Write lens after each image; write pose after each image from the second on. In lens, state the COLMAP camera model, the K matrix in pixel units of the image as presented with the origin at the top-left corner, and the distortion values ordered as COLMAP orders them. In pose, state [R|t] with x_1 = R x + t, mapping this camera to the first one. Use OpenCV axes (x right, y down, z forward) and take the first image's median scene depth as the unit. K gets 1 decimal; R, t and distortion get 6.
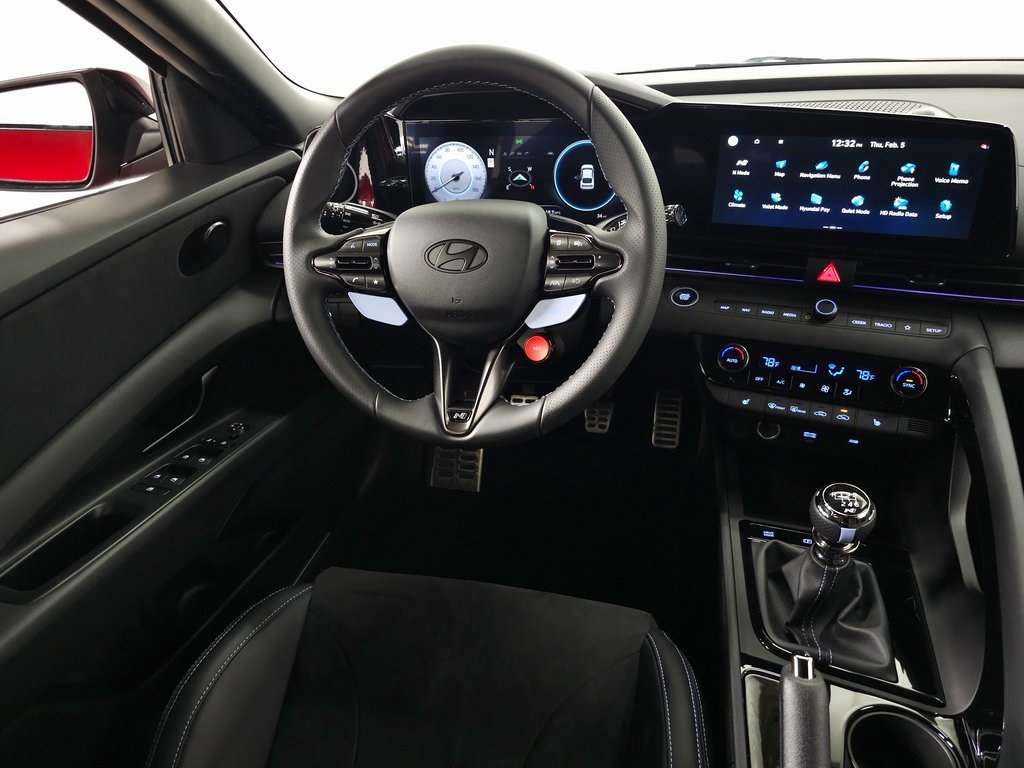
lens RADIAL K [[679.8, 0, 512.5], [0, 679.8, 382.3], [0, 0, 1]] dist [0.047070, -0.061085]
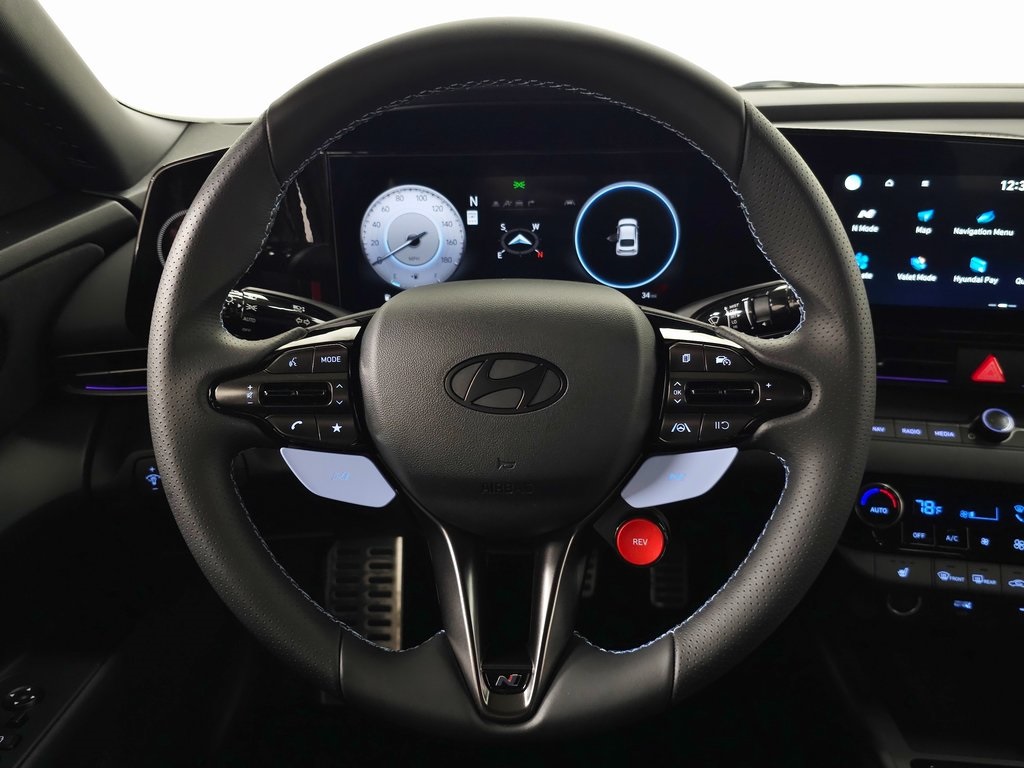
lens RADIAL K [[828.8, 0, 511.4], [0, 828.8, 376.4], [0, 0, 1]] dist [0.046110, -0.076443]
pose [[0.974748, -0.050729, 0.217469, -0.192820], [0.077001, 0.990482, -0.114088, -0.099662], [-0.209612, 0.127952, 0.969377, 0.310558]]
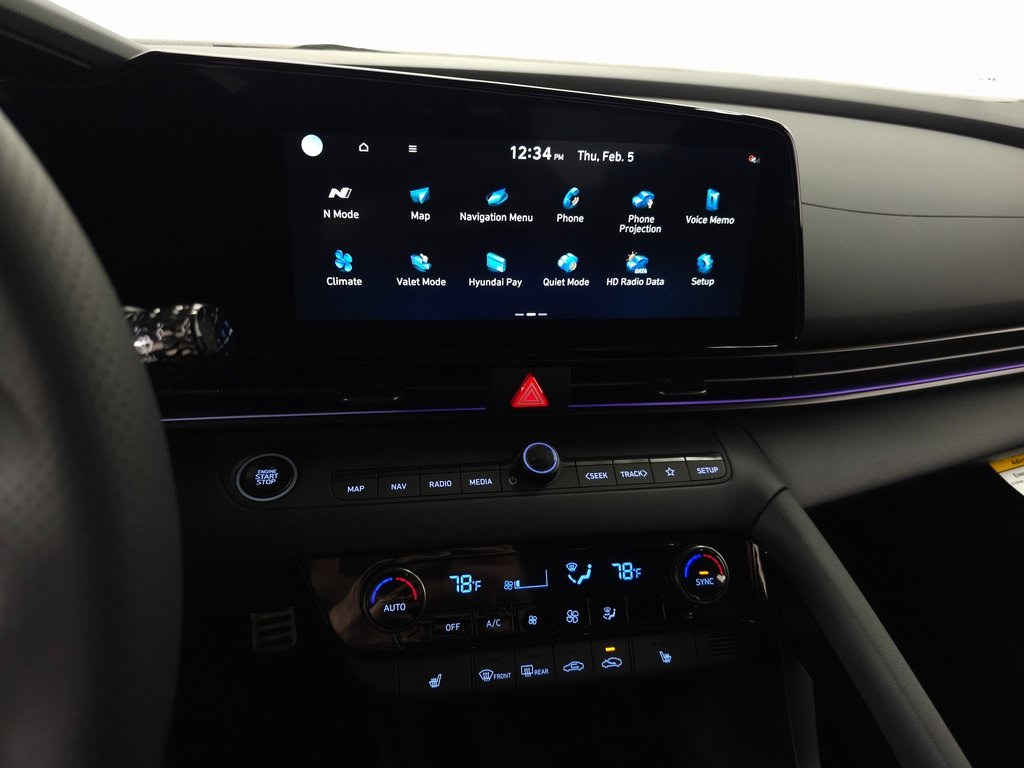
lens RADIAL K [[705.9, 0, 516.5], [0, 705.9, 377.5], [0, 0, 1]] dist [0.041446, -0.049553]
pose [[0.825537, -0.148044, 0.544584, 0.158923], [0.186899, 0.982244, -0.016300, -0.172746], [-0.532501, 0.115238, 0.838548, 0.564303]]
